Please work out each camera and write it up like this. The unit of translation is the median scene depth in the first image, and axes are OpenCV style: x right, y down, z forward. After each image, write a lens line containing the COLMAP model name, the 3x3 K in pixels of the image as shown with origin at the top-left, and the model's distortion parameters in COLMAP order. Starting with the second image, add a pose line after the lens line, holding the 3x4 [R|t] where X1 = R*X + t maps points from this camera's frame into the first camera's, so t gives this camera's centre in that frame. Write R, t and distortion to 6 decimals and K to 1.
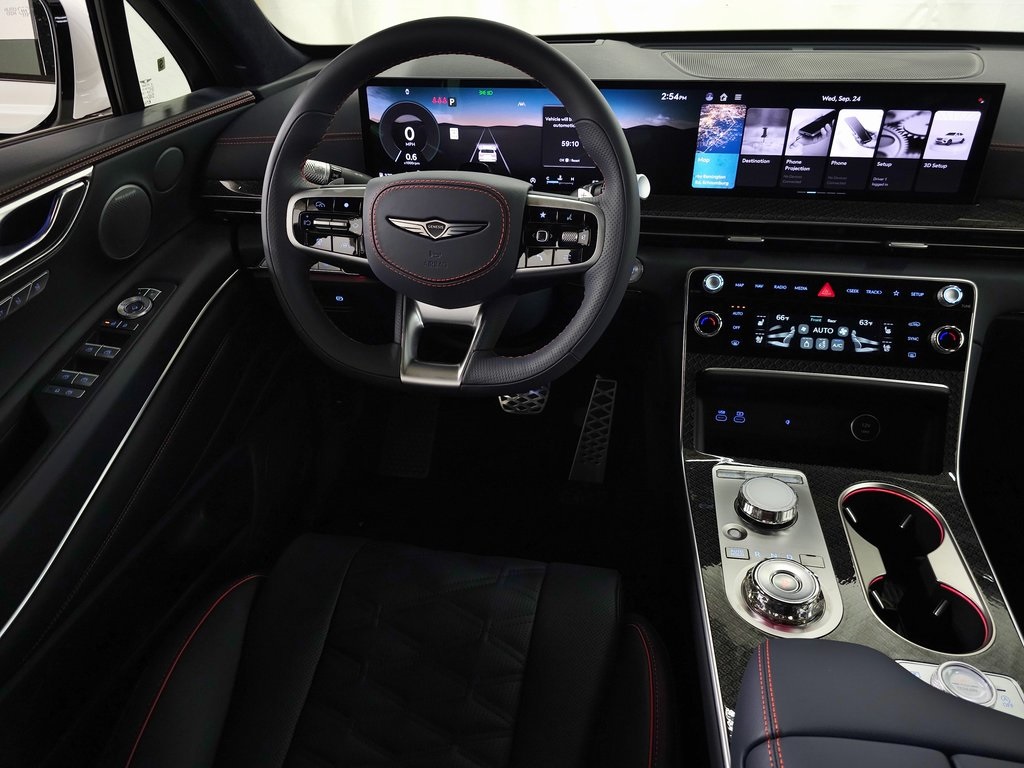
lens RADIAL K [[701.3, 0, 501.6], [0, 701.3, 380.6], [0, 0, 1]] dist [0.034001, -0.042087]
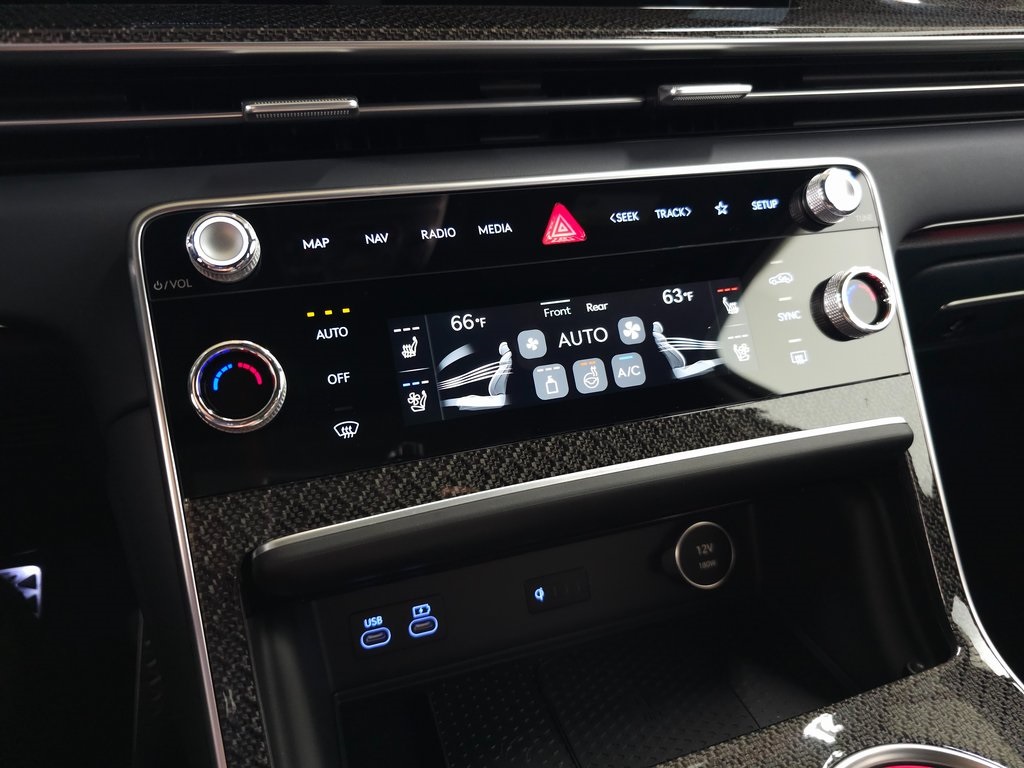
lens RADIAL K [[701.3, 0, 513.4], [0, 701.3, 383.8], [0, 0, 1]] dist [0.034001, -0.042087]
pose [[0.871469, -0.194449, 0.450258, 0.267037], [0.249645, 0.966088, -0.065969, -0.034953], [-0.422161, 0.169895, 0.890458, 0.710434]]
